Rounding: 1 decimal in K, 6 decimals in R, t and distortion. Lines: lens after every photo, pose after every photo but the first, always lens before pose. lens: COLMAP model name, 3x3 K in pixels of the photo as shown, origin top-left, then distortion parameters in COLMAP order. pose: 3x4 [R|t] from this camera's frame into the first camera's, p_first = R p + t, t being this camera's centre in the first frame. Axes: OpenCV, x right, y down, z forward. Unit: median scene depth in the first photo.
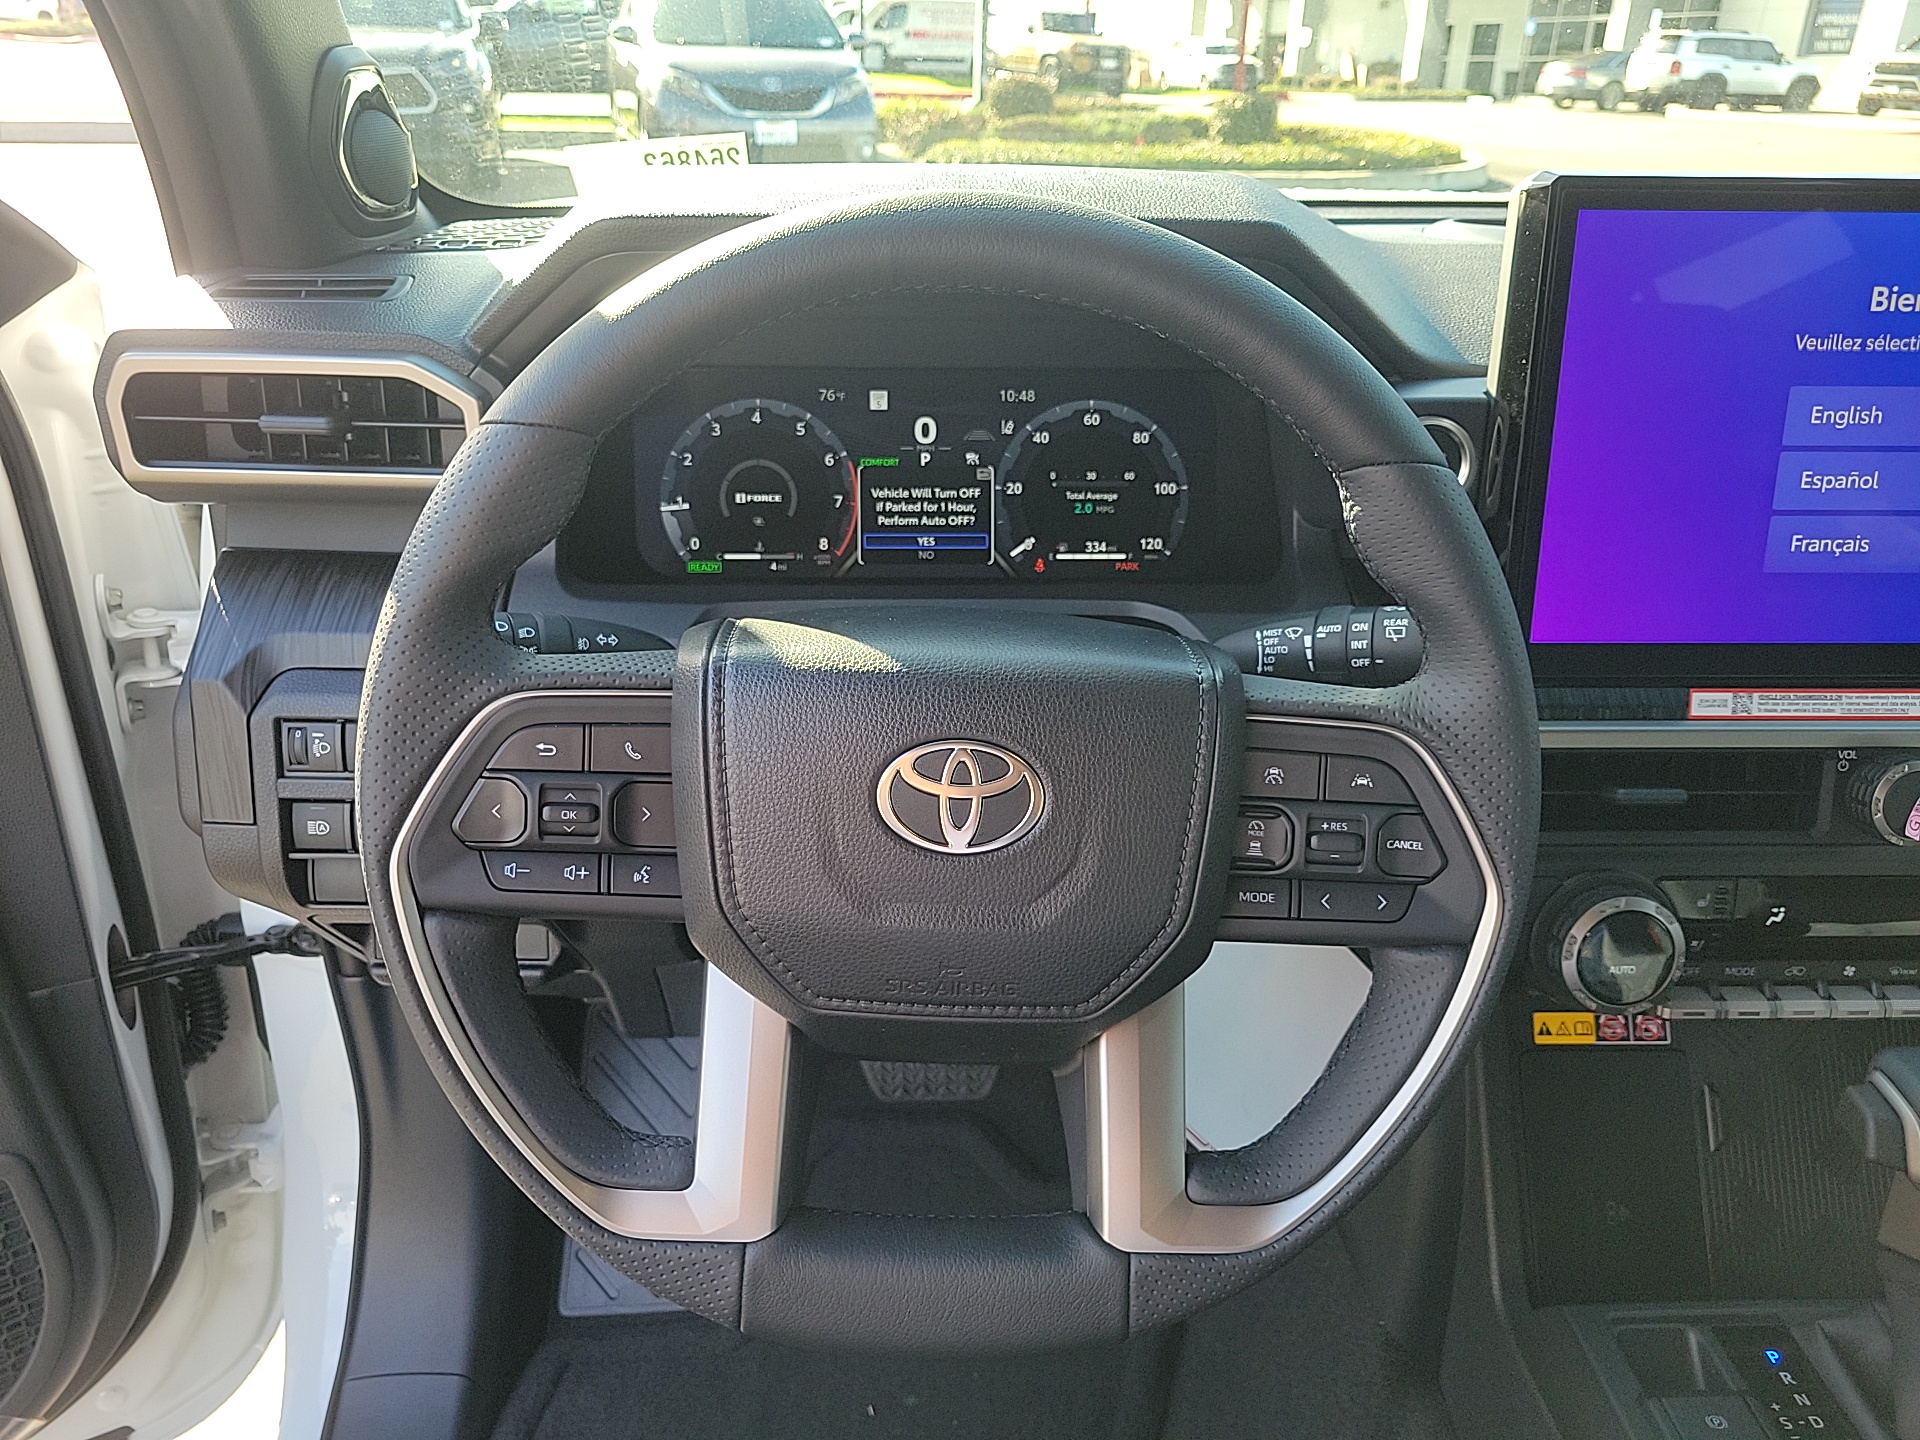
lens RADIAL K [[1437.0, 0, 960.6], [0, 1437.0, 714.7], [0, 0, 1]] dist [0.001532, -0.002587]
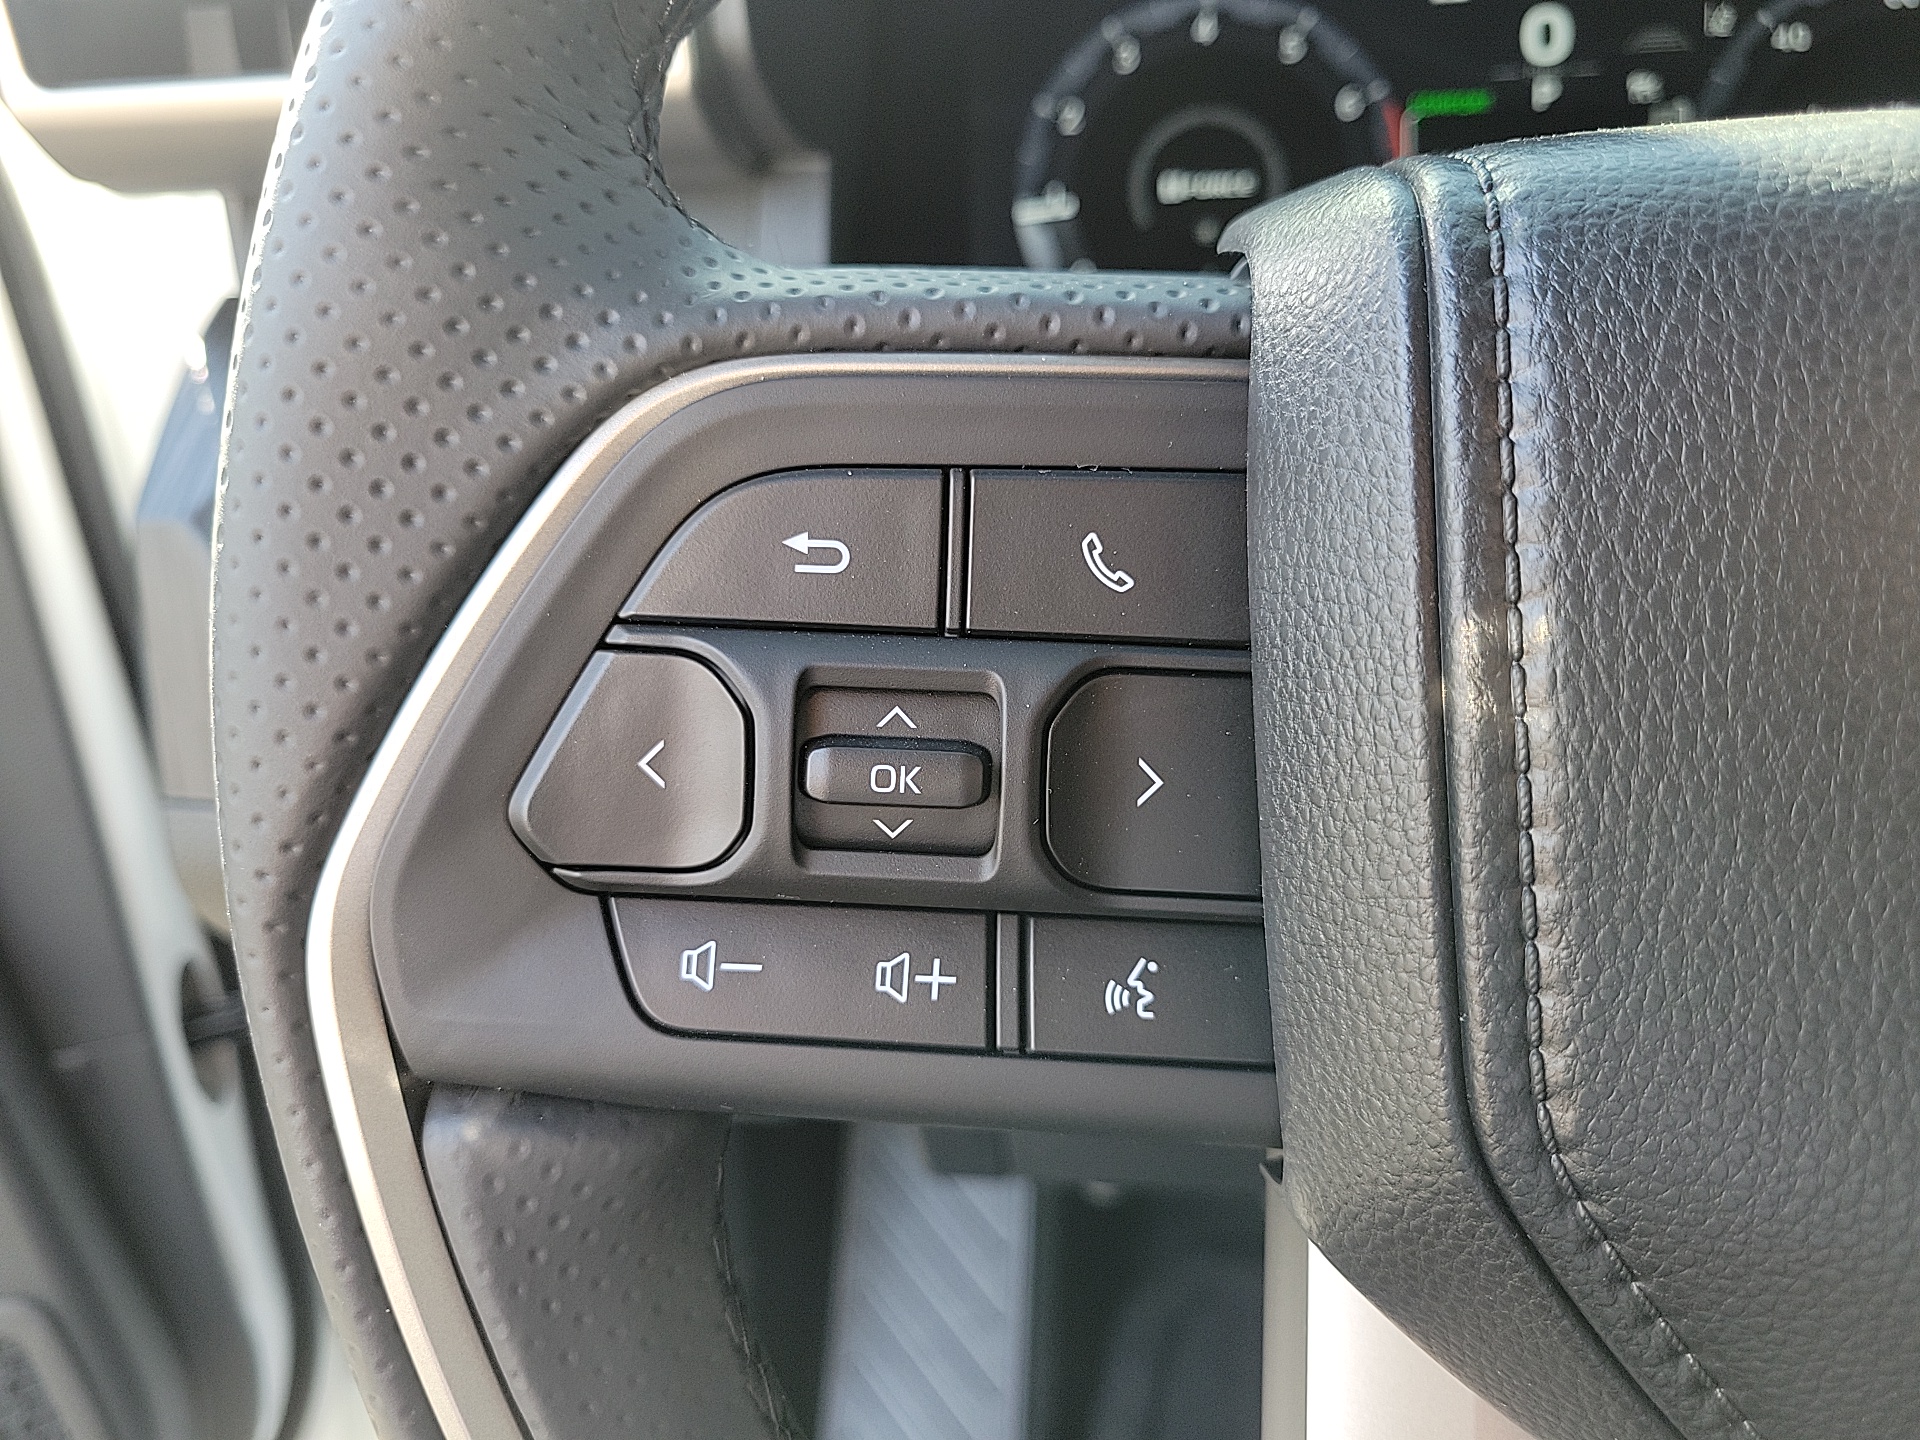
lens RADIAL K [[1523.1, 0, 960.0], [0, 1523.1, 720.0], [0, 0, 1]] dist [-0.024972, -0.005777]
pose [[0.984748, 0.006082, -0.173881, -0.132704], [-0.004545, 0.999947, 0.009236, 0.035206], [0.173928, -0.008305, 0.984723, 0.451122]]
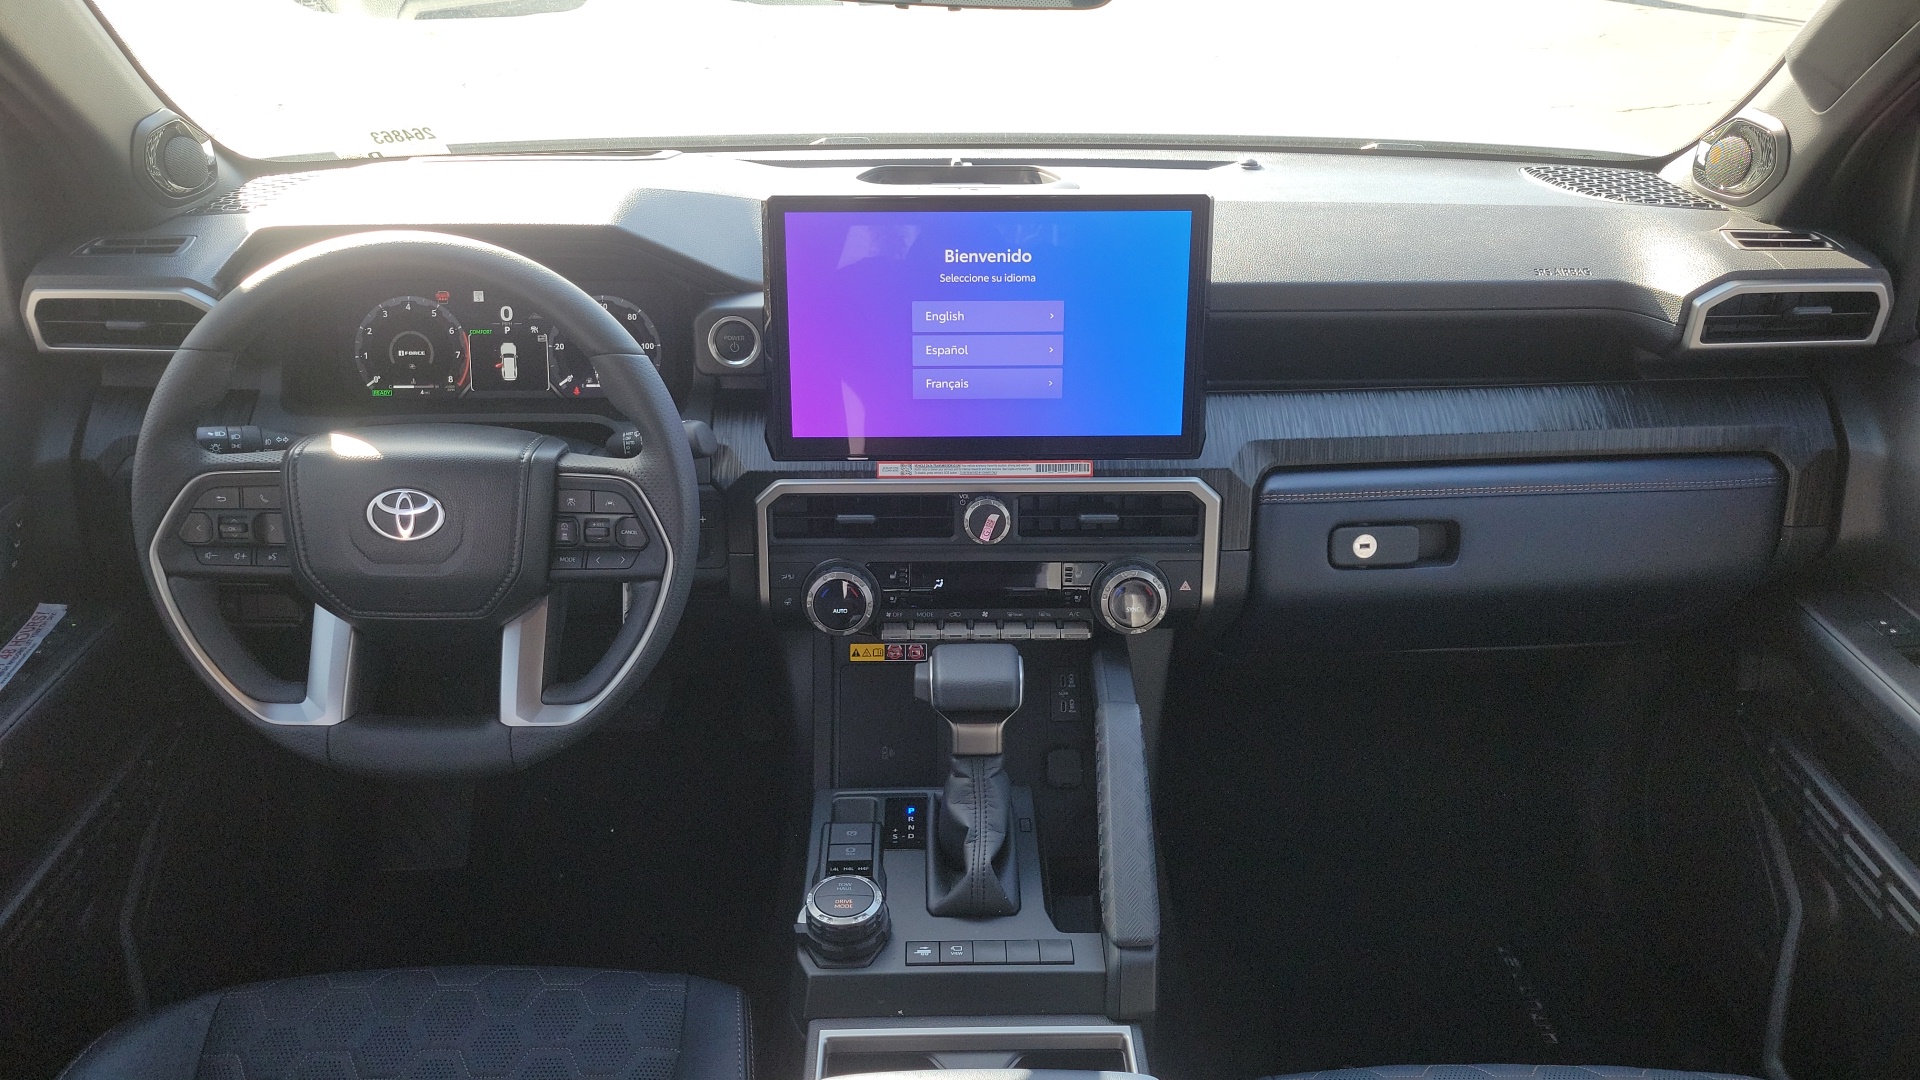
lens RADIAL K [[1448.6, 0, 951.9], [0, 1448.6, 553.2], [0, 0, 1]] dist [0.036507, -0.012050]
pose [[0.999706, -0.003769, -0.023970, 0.558478], [0.005026, 0.998602, 0.052627, 0.002030], [0.023738, -0.052732, 0.998327, -0.764352]]
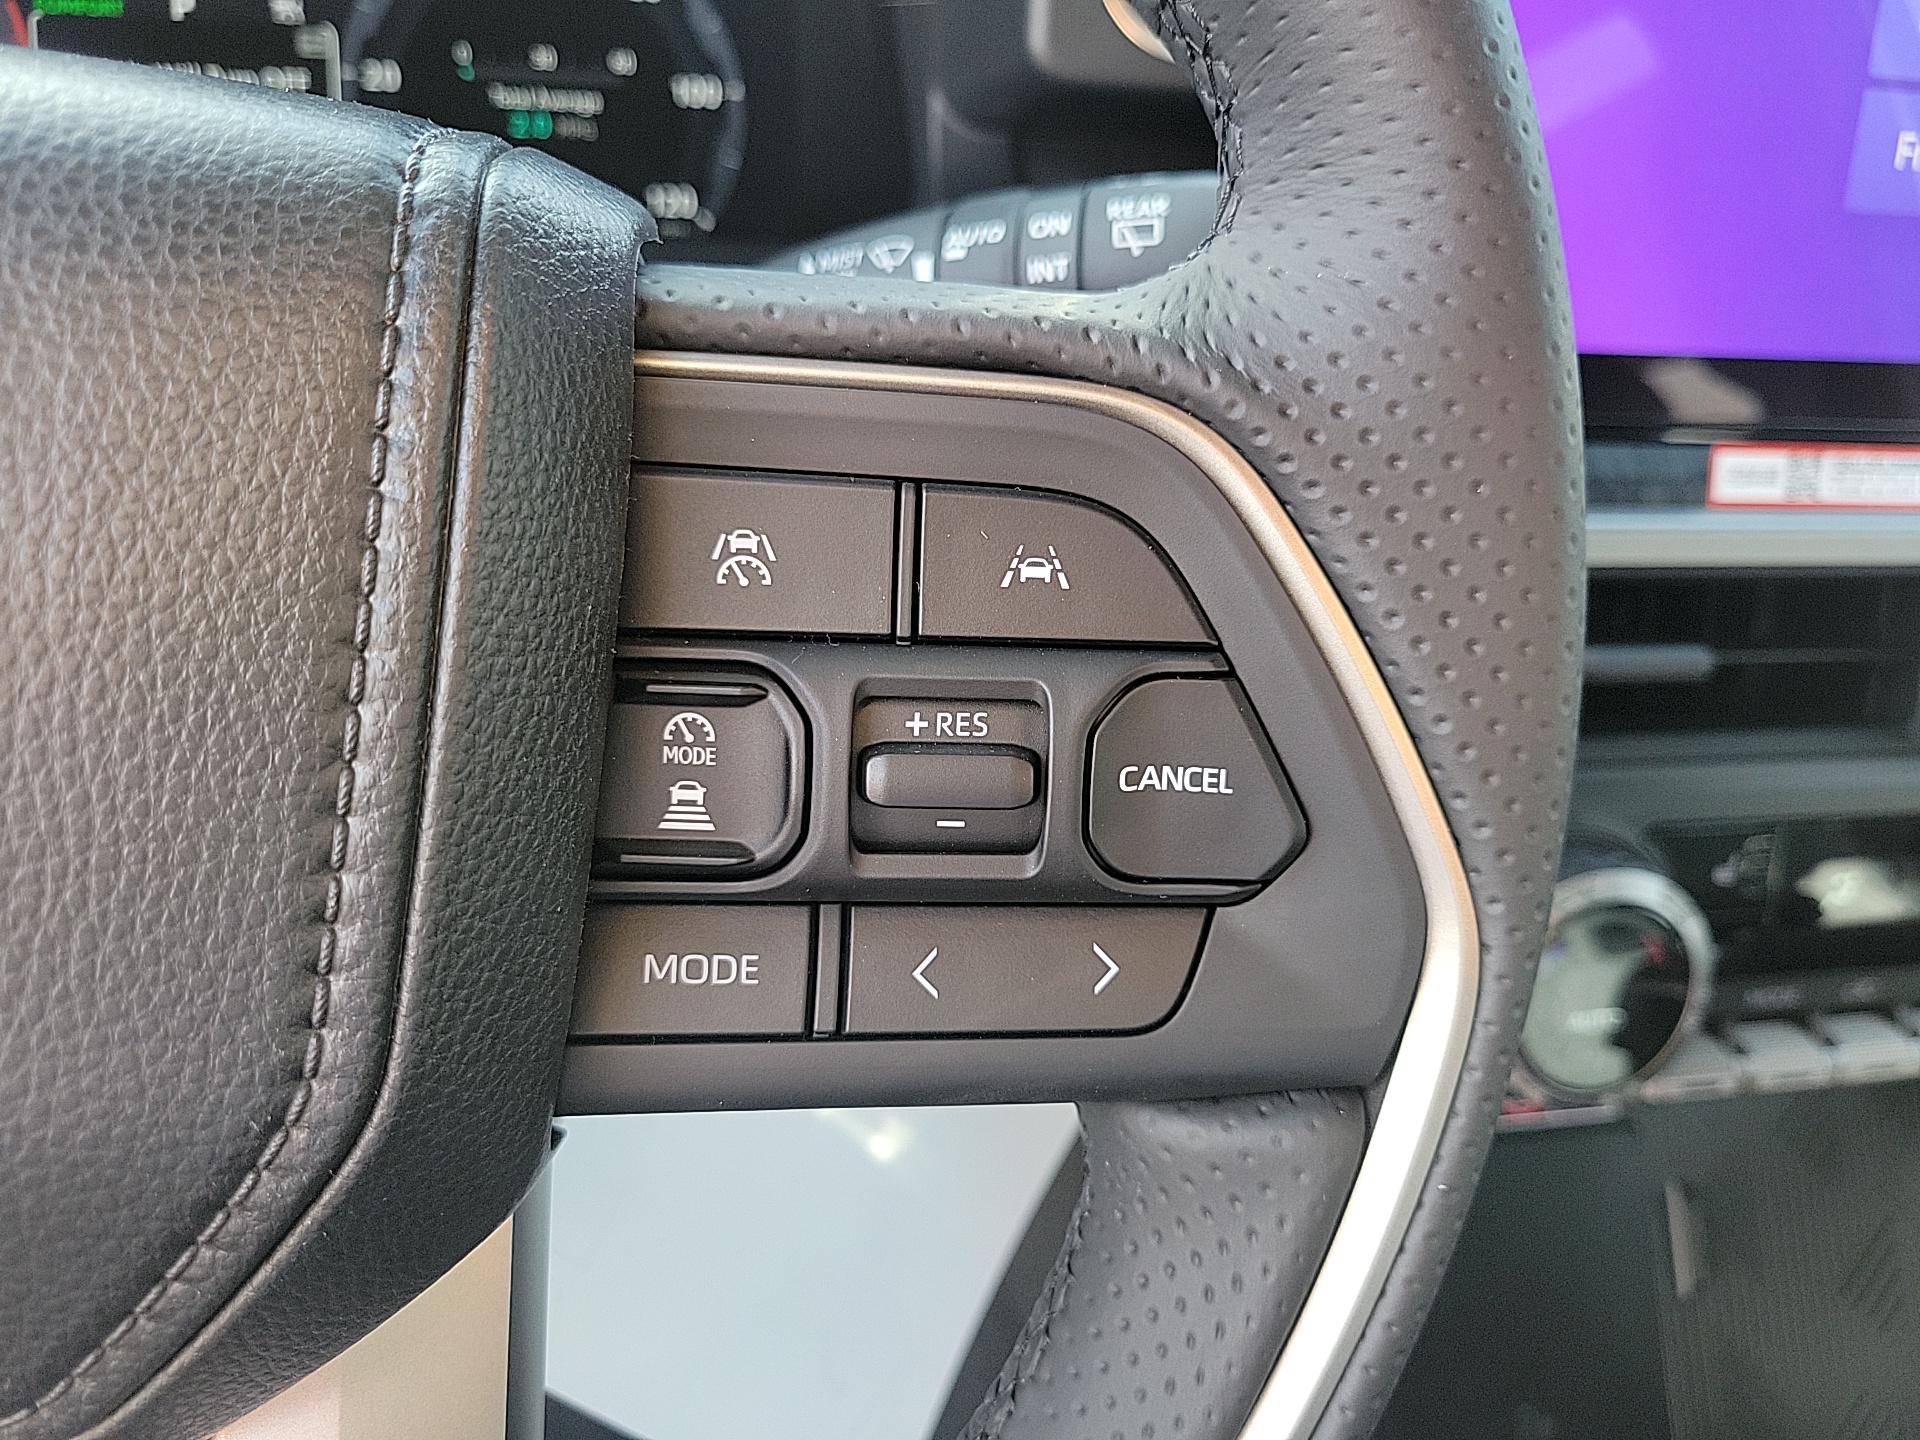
lens RADIAL K [[1523.1, 0, 960.0], [0, 1523.1, 720.0], [0, 0, 1]] dist [-0.024972, -0.005777]
pose [[0.984507, -0.025570, 0.173469, 0.137490], [0.017799, 0.998773, 0.046207, 0.041178], [-0.174437, -0.042404, 0.983755, 0.455359]]
